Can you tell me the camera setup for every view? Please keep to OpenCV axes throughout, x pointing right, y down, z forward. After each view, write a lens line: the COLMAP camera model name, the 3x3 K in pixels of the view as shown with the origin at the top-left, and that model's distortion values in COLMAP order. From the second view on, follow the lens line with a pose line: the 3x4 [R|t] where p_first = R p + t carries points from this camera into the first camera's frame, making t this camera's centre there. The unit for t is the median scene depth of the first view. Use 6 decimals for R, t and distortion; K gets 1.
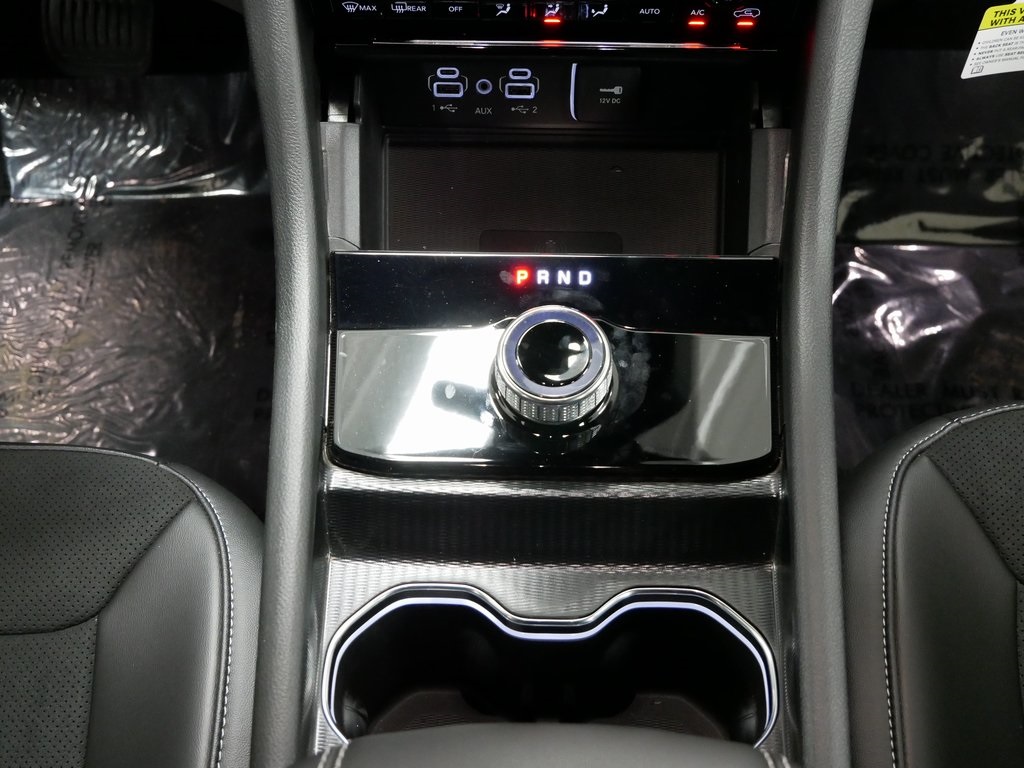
lens RADIAL K [[1372.2, 0, 515.5], [0, 1372.2, 379.0], [0, 0, 1]] dist [0.045039, 0.000000]
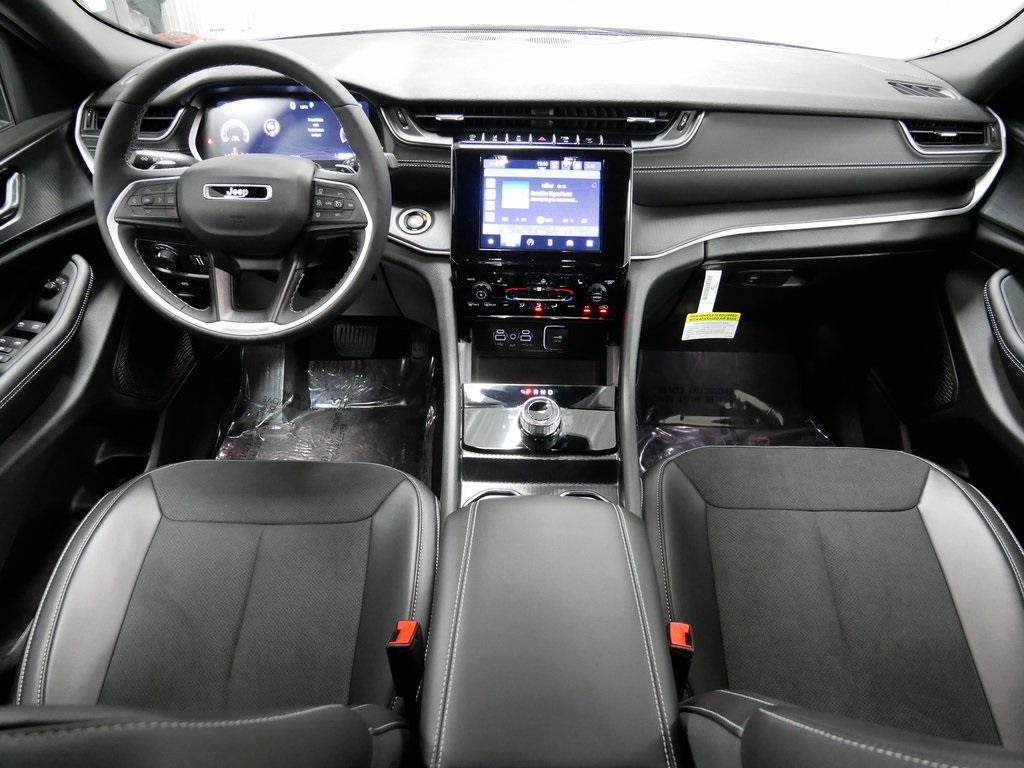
lens RADIAL K [[728.6, 0, 510.9], [0, 728.6, 388.3], [0, 0, 1]] dist [-0.036653, 0.014060]
pose [[0.999876, 0.007112, 0.014057, -0.050756], [-0.003232, 0.965929, -0.258787, 0.296491], [-0.015418, 0.258710, 0.965832, -0.450210]]
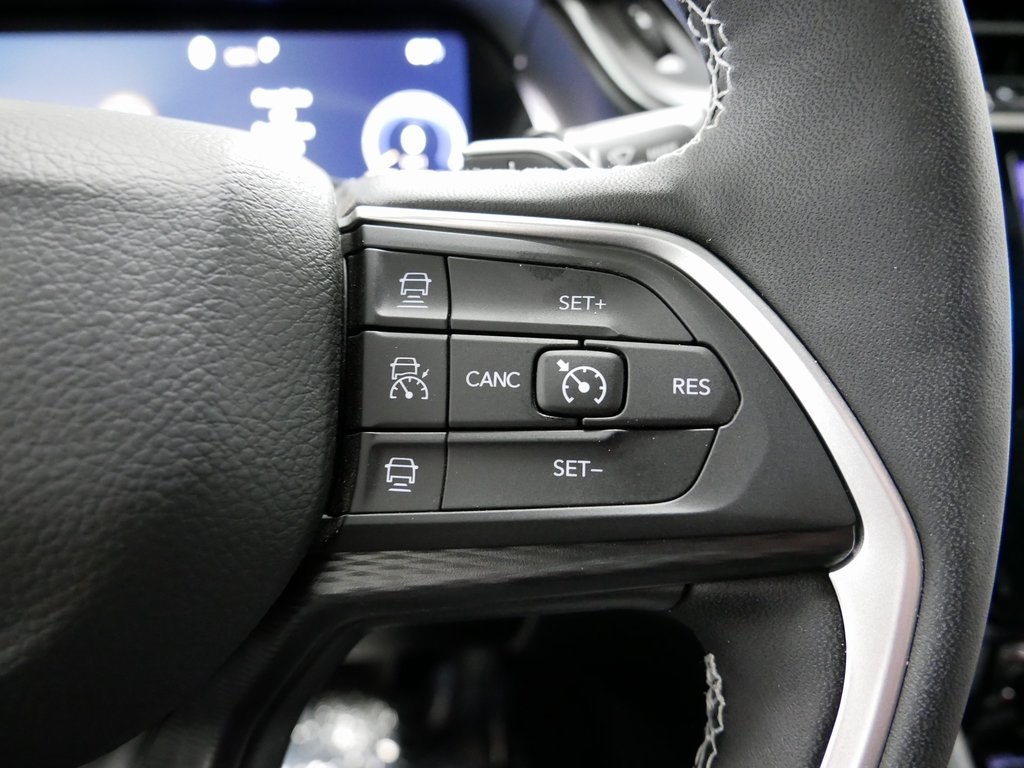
lens RADIAL K [[728.6, 0, 514.4], [0, 728.6, 385.0], [0, 0, 1]] dist [-0.036653, 0.014060]
pose [[0.990296, -0.044204, 0.131758, -0.377873], [0.099613, 0.886871, -0.451152, -0.285287], [-0.096910, 0.459898, 0.882668, 0.583183]]
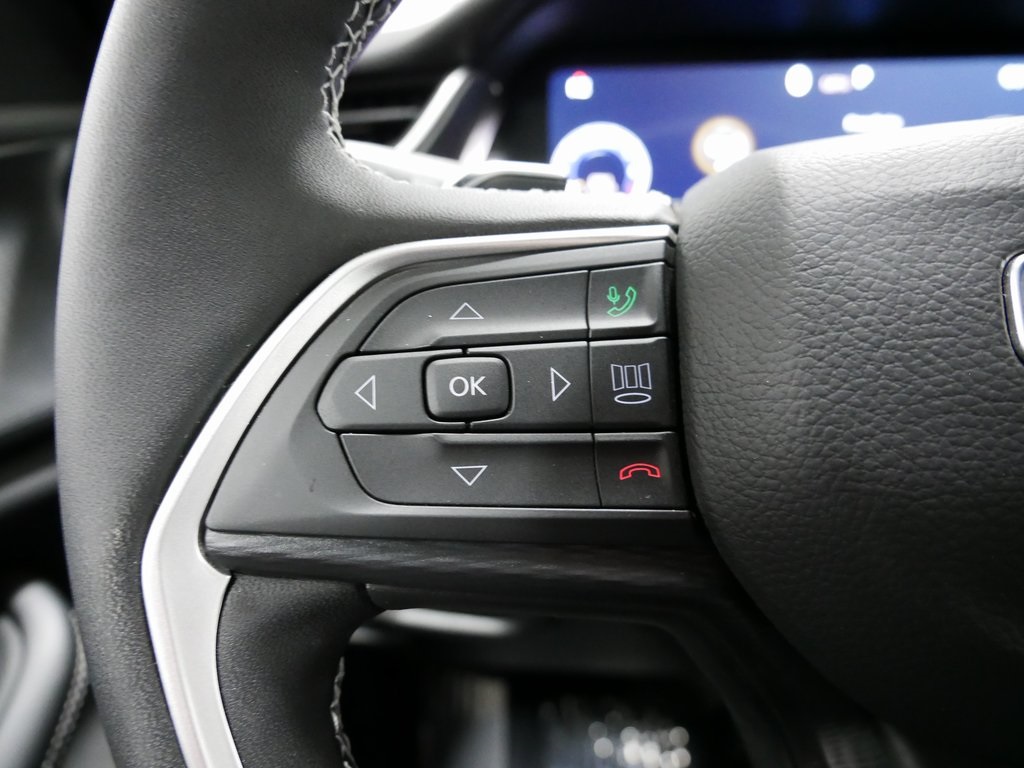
lens RADIAL K [[728.6, 0, 517.0], [0, 728.6, 380.1], [0, 0, 1]] dist [-0.036653, 0.014060]
pose [[0.999317, -0.003953, -0.036749, -0.673519], [-0.014686, 0.869937, -0.492943, -0.285348], [0.033919, 0.493146, 0.869285, 0.583033]]
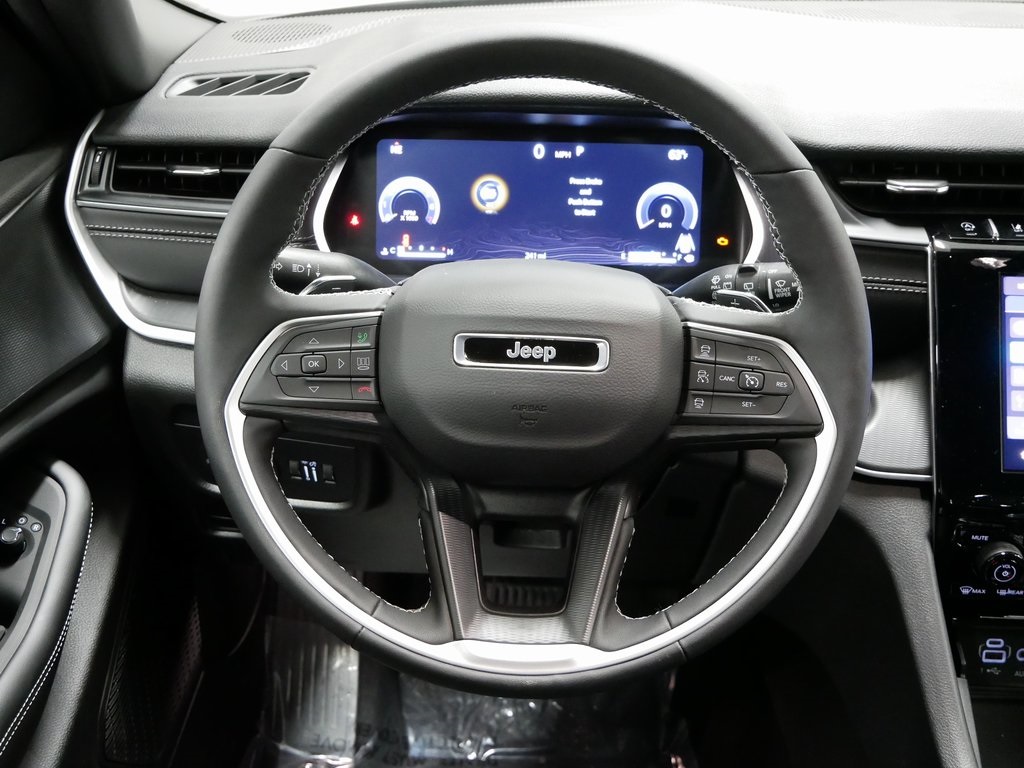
lens RADIAL K [[1372.2, 0, 513.5], [0, 1372.2, 389.5], [0, 0, 1]] dist [0.045039, 0.000000]
pose [[0.999574, 0.020822, 0.020430, -0.553919], [-0.010462, 0.909654, -0.415235, 0.105258], [-0.027230, 0.414845, 0.909485, -0.262914]]
